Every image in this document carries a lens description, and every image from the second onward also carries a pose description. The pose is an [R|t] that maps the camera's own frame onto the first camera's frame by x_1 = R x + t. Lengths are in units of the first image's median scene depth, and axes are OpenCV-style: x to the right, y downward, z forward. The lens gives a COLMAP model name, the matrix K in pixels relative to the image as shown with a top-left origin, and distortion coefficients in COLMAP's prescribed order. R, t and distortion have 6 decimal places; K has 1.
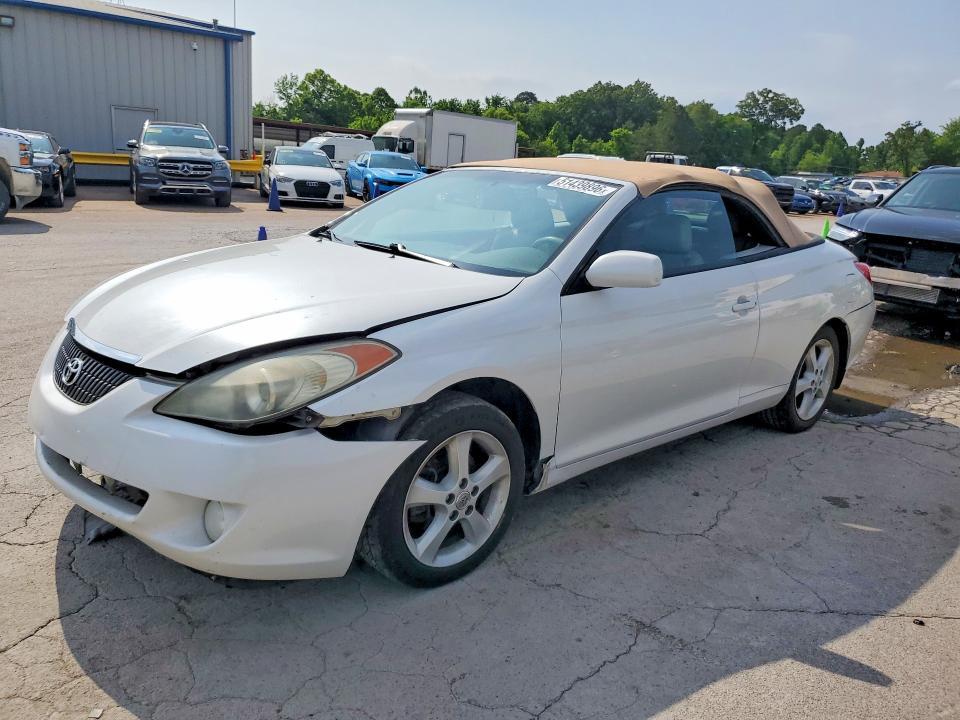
lens RADIAL K [[767.0, 0, 481.7], [0, 767.0, 351.9], [0, 0, 1]] dist [0.009721, 0.015605]
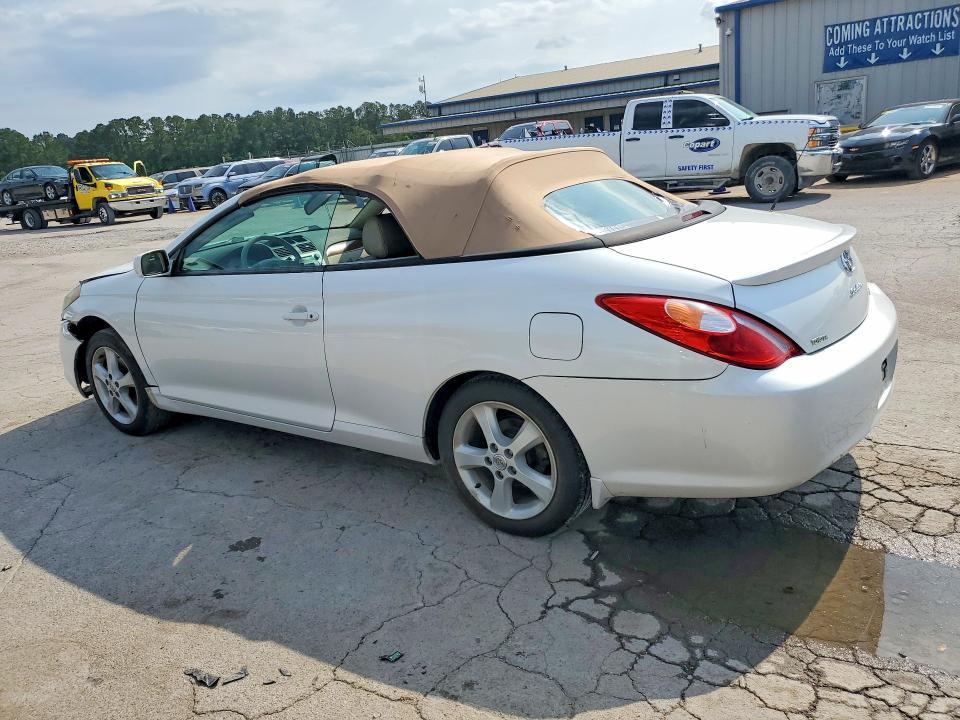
lens RADIAL K [[767.0, 0, 489.6], [0, 767.0, 362.1], [0, 0, 1]] dist [0.009721, 0.015605]
pose [[0.172851, 0.187541, -0.966929, 0.239829], [-0.129466, 0.977514, 0.166451, -0.034784], [0.976402, 0.096413, 0.193244, 0.196325]]
